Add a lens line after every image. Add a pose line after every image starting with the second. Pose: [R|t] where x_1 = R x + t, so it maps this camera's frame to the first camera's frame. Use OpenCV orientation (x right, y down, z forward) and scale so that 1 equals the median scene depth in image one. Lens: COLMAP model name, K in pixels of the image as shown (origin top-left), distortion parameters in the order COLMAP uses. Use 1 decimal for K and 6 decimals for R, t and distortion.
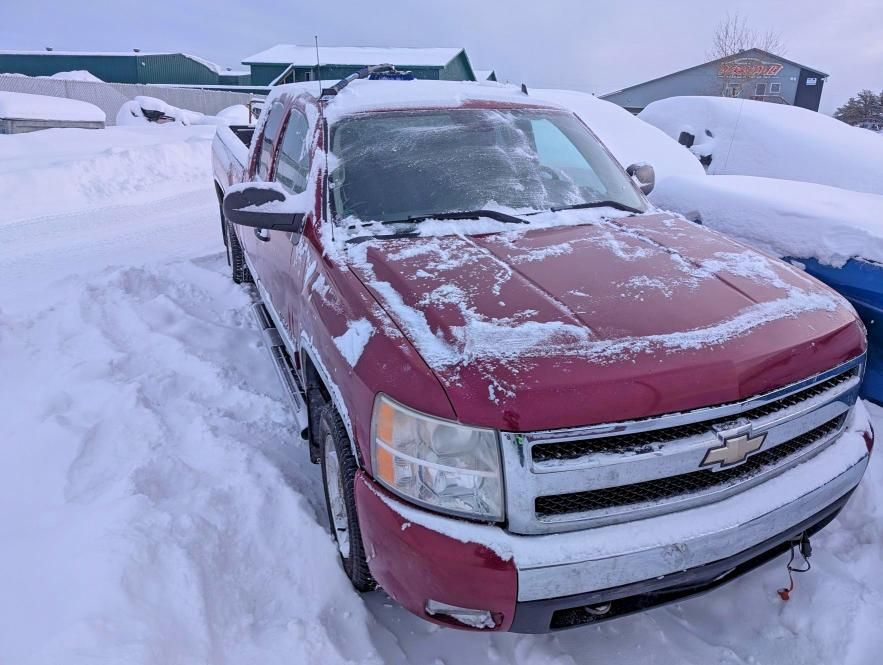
lens RADIAL K [[625.6, 0, 446.7], [0, 625.6, 330.1], [0, 0, 1]] dist [0.027103, -0.022494]
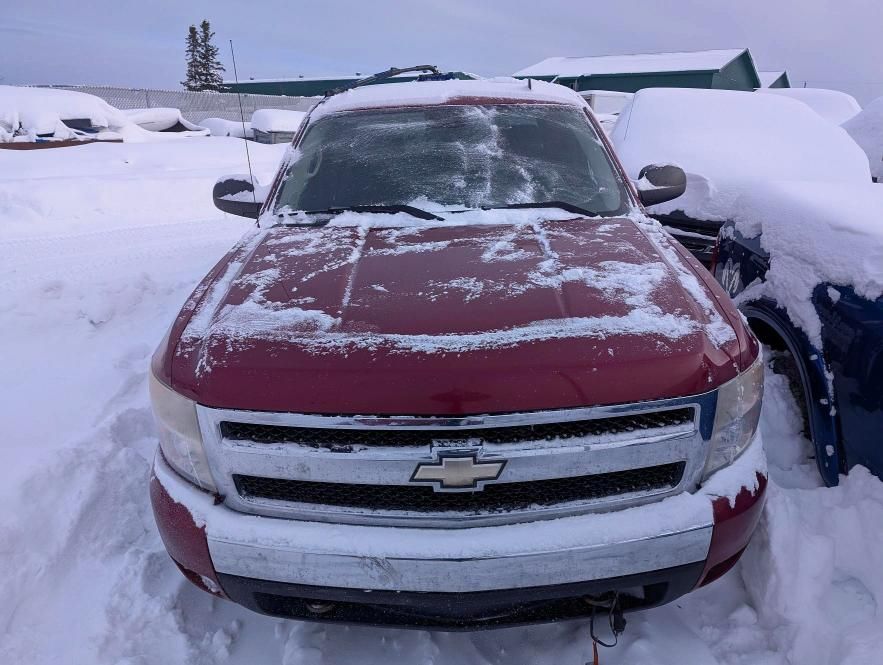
lens RADIAL K [[625.6, 0, 446.3], [0, 625.6, 334.2], [0, 0, 1]] dist [0.027103, -0.022494]
pose [[0.914390, 0.112901, -0.388773, 0.544430], [-0.116841, 0.993058, 0.013579, -0.009478], [0.387607, 0.033008, 0.921234, 0.120126]]
